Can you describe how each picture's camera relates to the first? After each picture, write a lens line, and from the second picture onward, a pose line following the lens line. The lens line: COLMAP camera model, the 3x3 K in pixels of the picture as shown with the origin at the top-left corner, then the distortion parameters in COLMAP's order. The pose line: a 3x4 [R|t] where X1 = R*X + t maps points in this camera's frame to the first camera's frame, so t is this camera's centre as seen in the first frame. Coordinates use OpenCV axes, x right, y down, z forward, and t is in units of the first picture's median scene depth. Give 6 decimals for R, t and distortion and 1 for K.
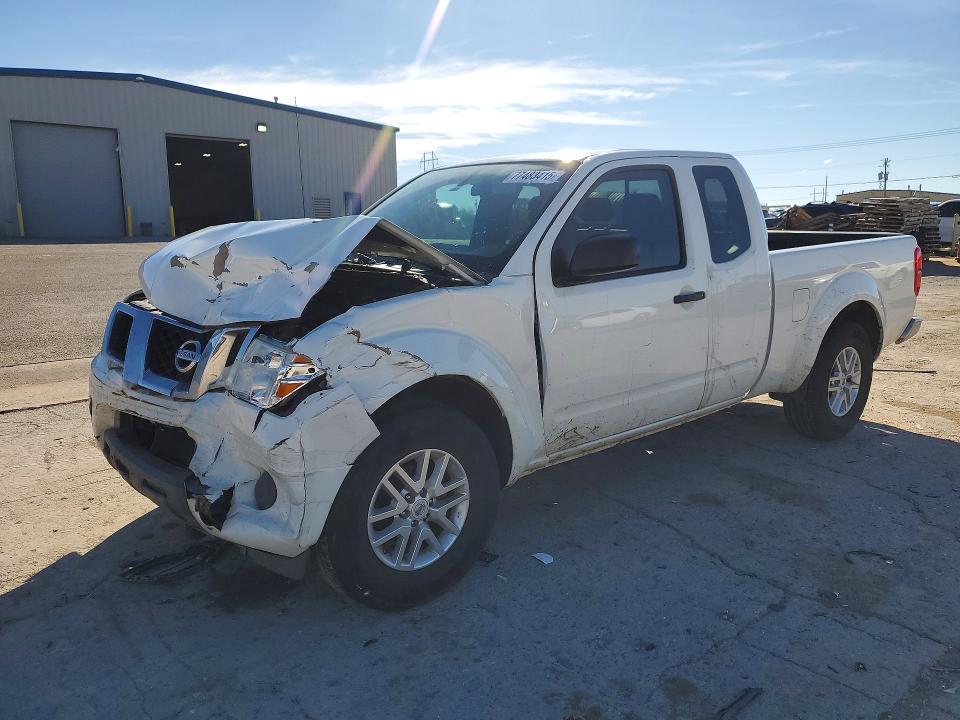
lens RADIAL K [[760.2, 0, 475.9], [0, 760.2, 365.8], [0, 0, 1]] dist [-0.008586, 0.020427]
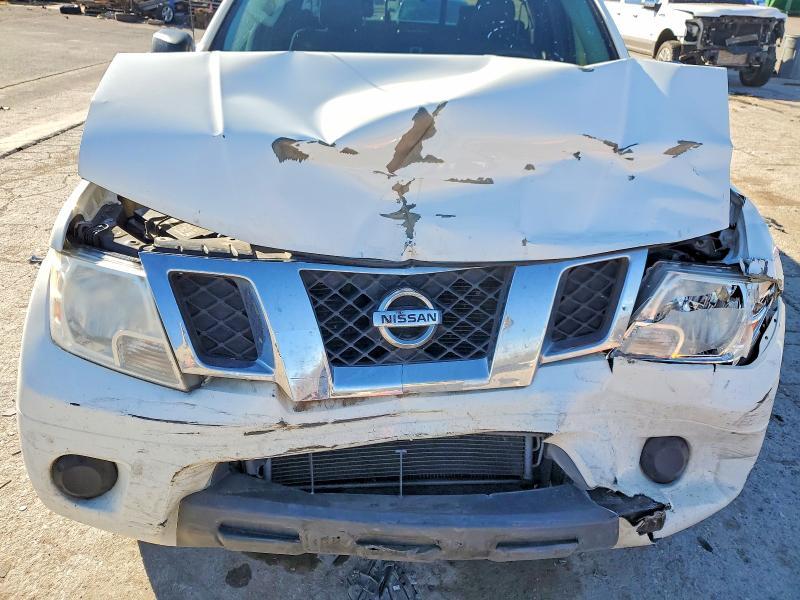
lens RADIAL K [[633.5, 0, 402.9], [0, 633.5, 300.2], [0, 0, 1]] dist [-0.008586, 0.020427]
pose [[0.645192, -0.308636, 0.698907, -0.693781], [0.097715, 0.940597, 0.325161, -0.179233], [-0.757746, -0.141497, 0.637023, 0.684509]]
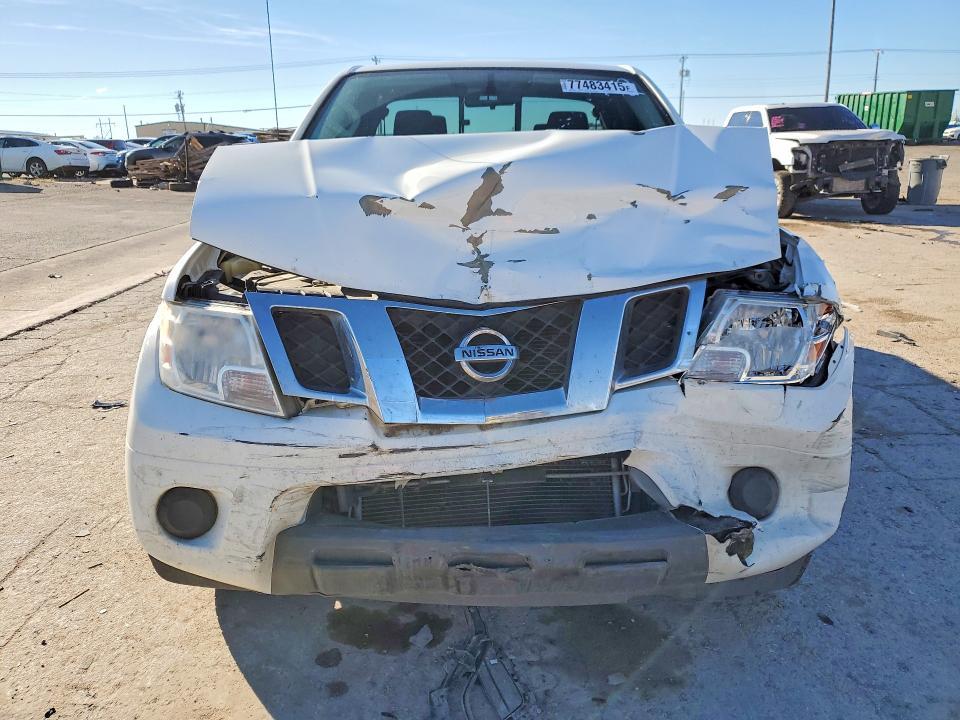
lens RADIAL K [[760.2, 0, 474.3], [0, 760.2, 353.7], [0, 0, 1]] dist [-0.008586, 0.020427]
pose [[0.652944, -0.206251, 0.728783, -0.812283], [0.155230, 0.978225, 0.137768, -0.099146], [-0.741329, 0.023174, 0.670742, 0.583026]]
